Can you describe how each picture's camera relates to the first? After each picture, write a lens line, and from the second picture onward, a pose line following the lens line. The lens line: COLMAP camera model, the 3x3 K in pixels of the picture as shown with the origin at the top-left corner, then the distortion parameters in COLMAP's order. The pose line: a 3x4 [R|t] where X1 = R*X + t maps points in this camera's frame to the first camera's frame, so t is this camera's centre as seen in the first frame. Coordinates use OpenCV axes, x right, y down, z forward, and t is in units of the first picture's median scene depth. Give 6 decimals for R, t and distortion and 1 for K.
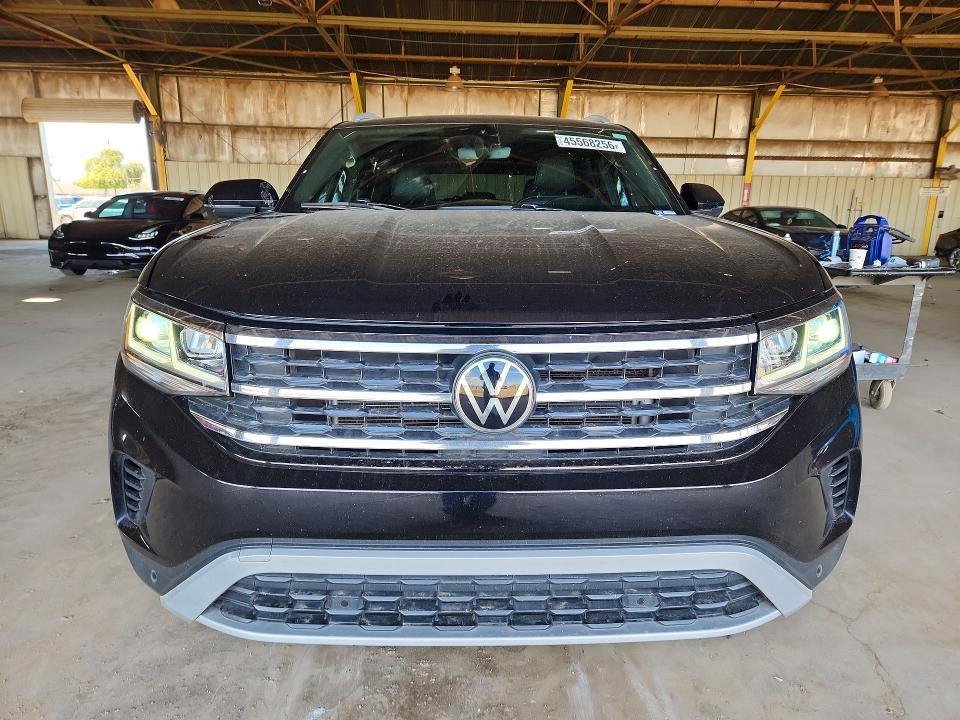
lens RADIAL K [[666.1, 0, 480.0], [0, 666.1, 360.0], [0, 0, 1]] dist [0.001713, -0.007619]
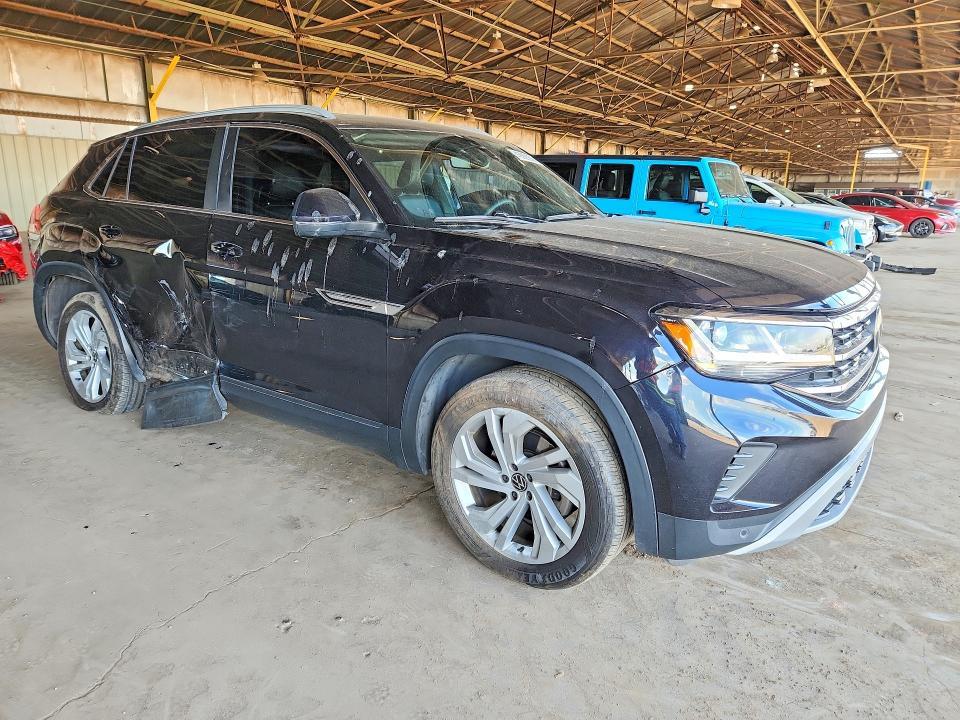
lens RADIAL K [[666.1, 0, 480.0], [0, 666.1, 360.0], [0, 0, 1]] dist [0.001713, -0.007619]
pose [[0.576273, -0.200197, 0.792358, -0.166097], [0.155062, 0.978705, 0.134504, -0.028069], [-0.802412, 0.045354, 0.595044, 0.055636]]
